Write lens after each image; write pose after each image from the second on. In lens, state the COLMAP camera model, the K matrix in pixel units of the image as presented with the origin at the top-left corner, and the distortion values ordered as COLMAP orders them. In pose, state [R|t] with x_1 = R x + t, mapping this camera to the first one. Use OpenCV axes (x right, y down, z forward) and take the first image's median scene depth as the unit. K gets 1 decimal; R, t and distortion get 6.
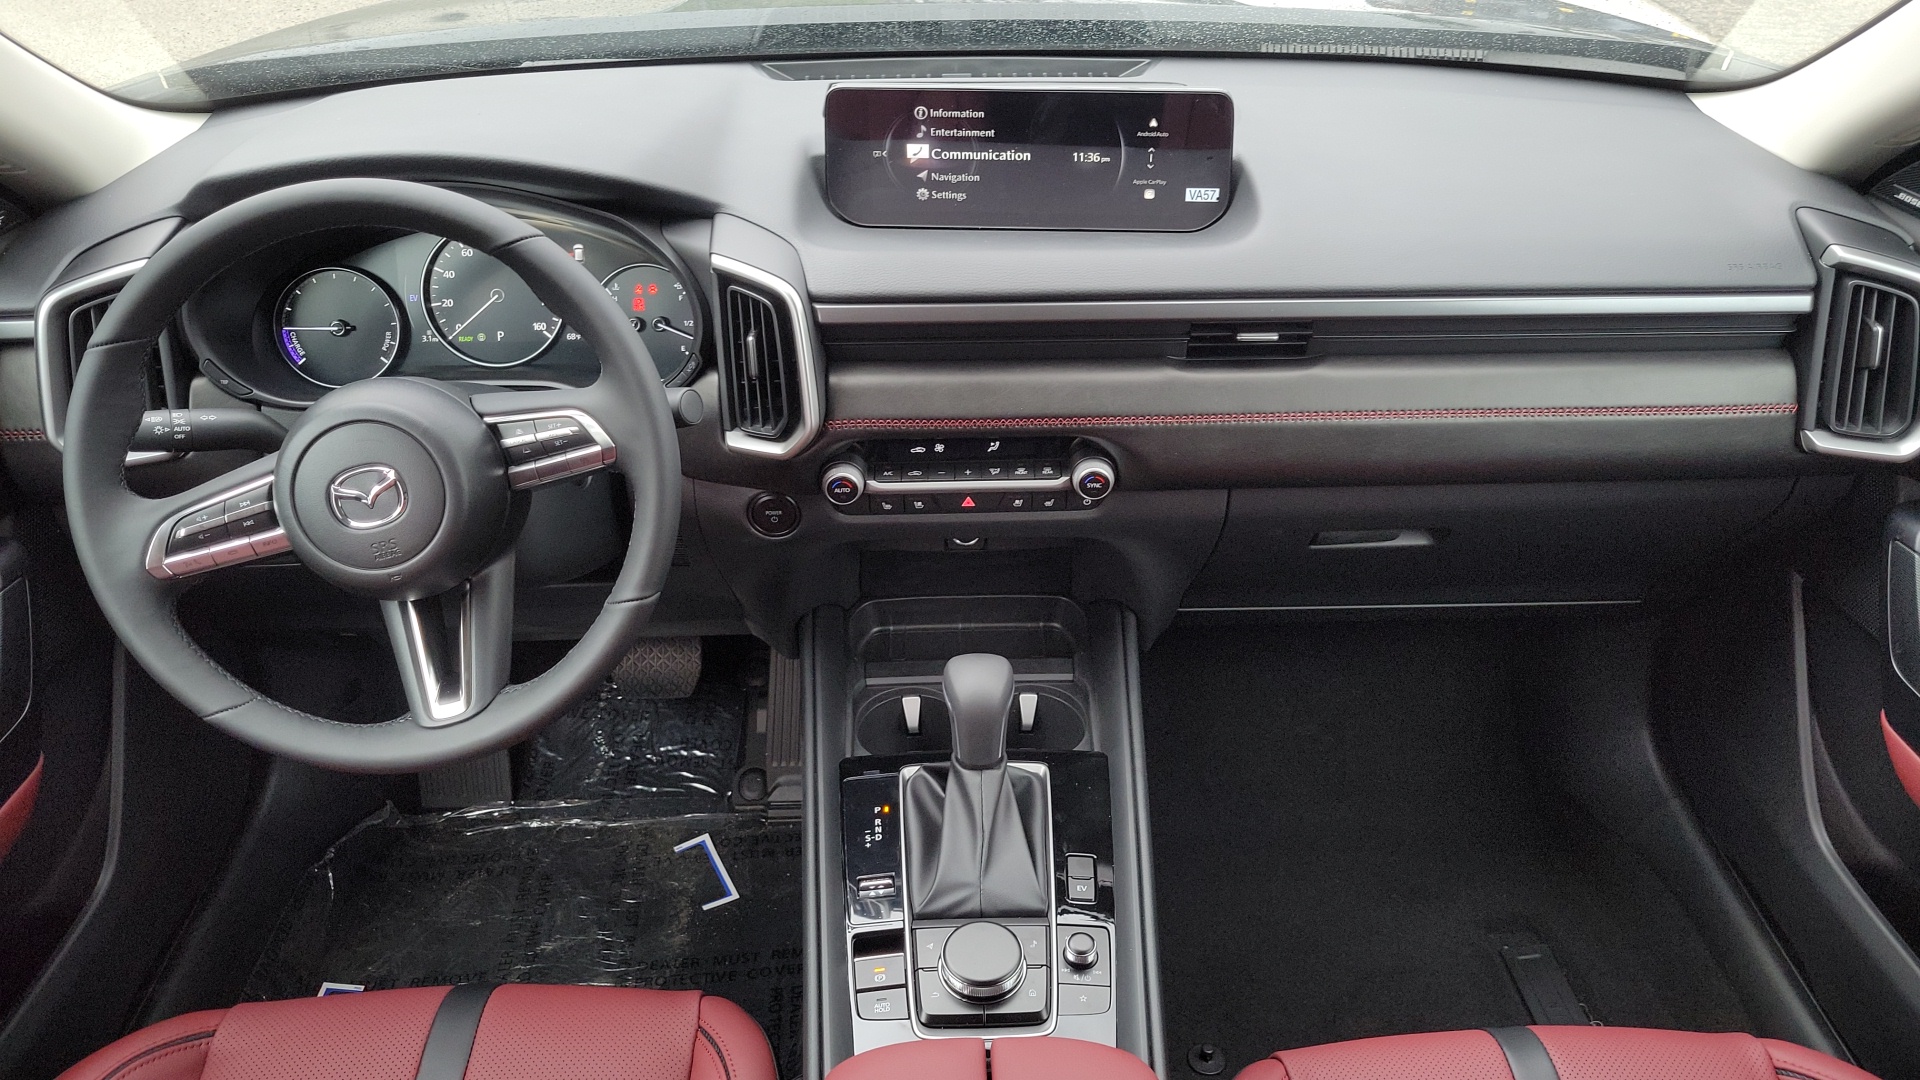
lens RADIAL K [[1461.2, 0, 980.3], [0, 1461.2, 526.4], [0, 0, 1]] dist [0.038994, -0.009998]
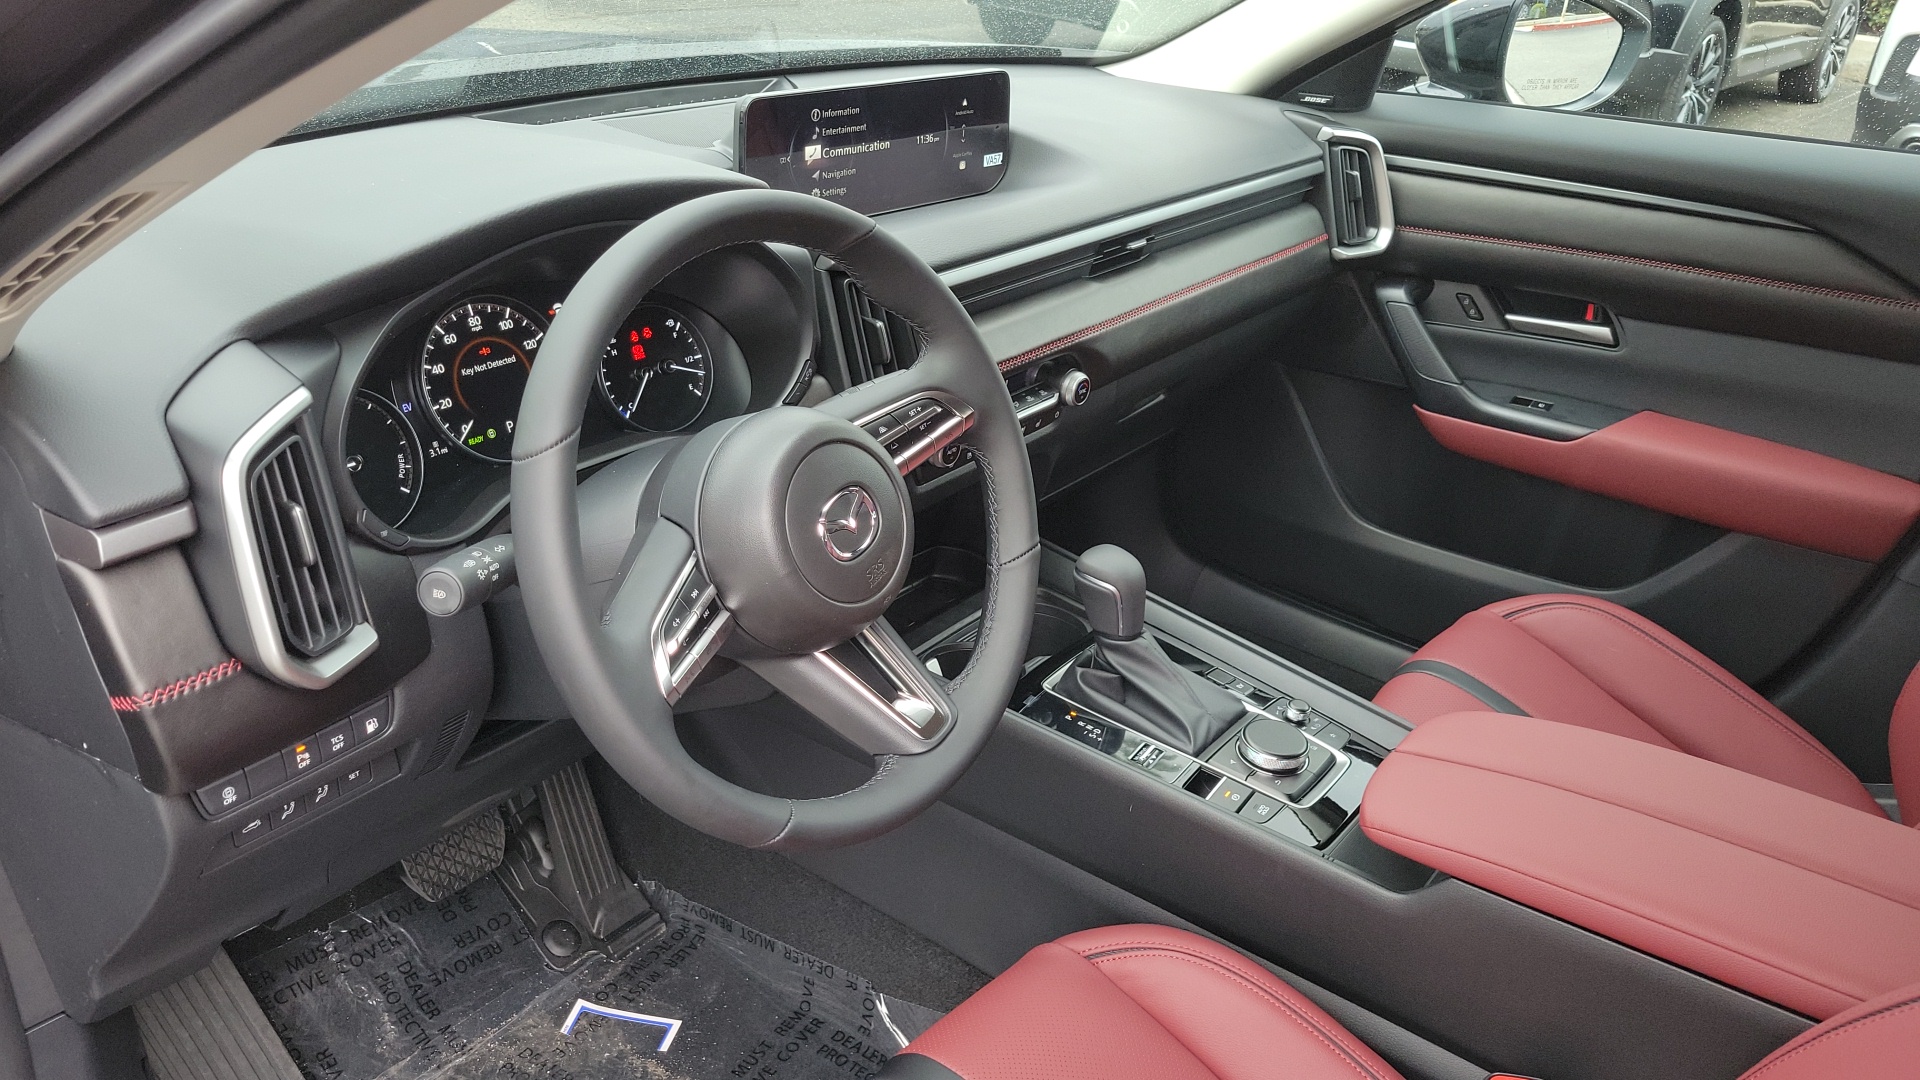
lens RADIAL K [[1461.2, 0, 999.4], [0, 1461.2, 514.9], [0, 0, 1]] dist [0.038994, -0.009998]
pose [[0.615465, -0.299696, 0.728962, -0.812211], [0.358071, 0.930250, 0.080130, -0.050911], [-0.702131, 0.211703, 0.679849, 0.247377]]
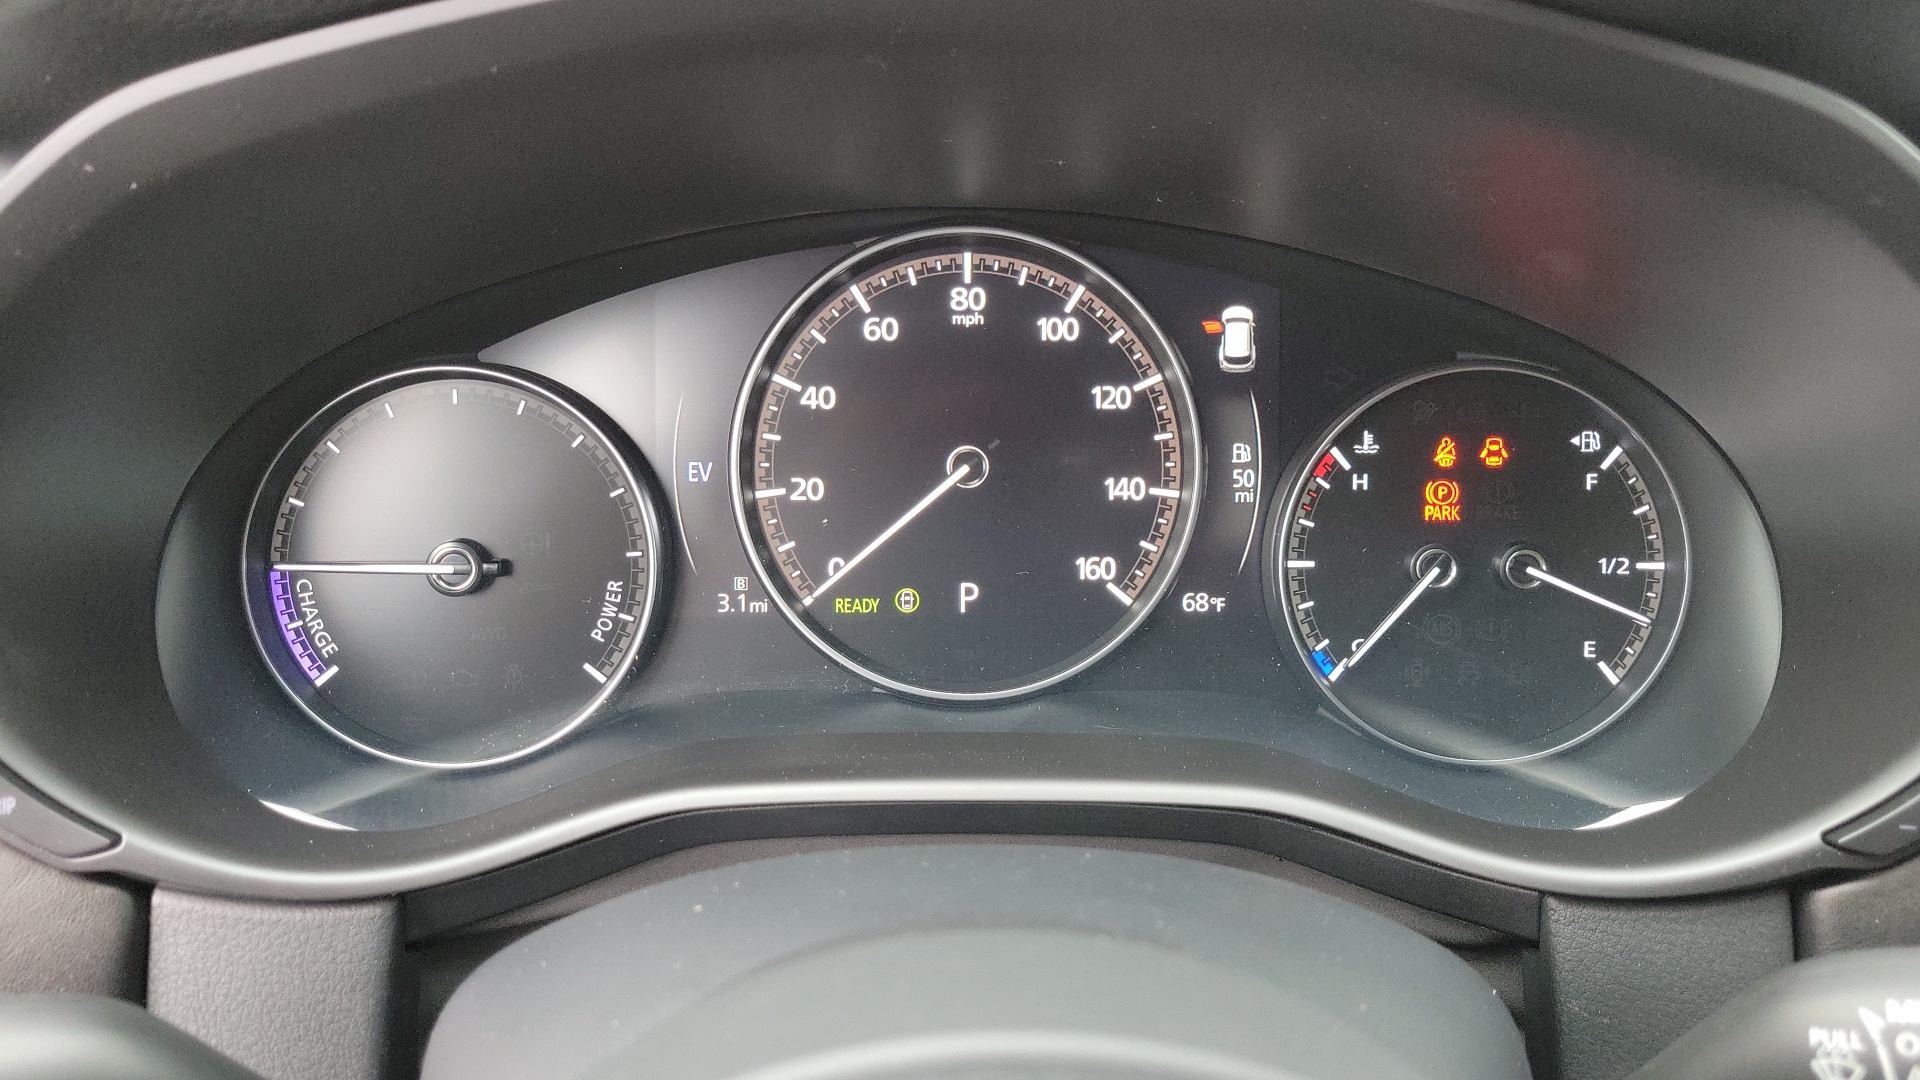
lens RADIAL K [[1461.2, 0, 958.1], [0, 1461.2, 549.9], [0, 0, 1]] dist [0.038994, -0.009998]
pose [[0.999783, 0.016735, -0.012419, -0.336980], [-0.018125, 0.992382, -0.121857, -0.105811], [0.010286, 0.122055, 0.992470, 0.719350]]
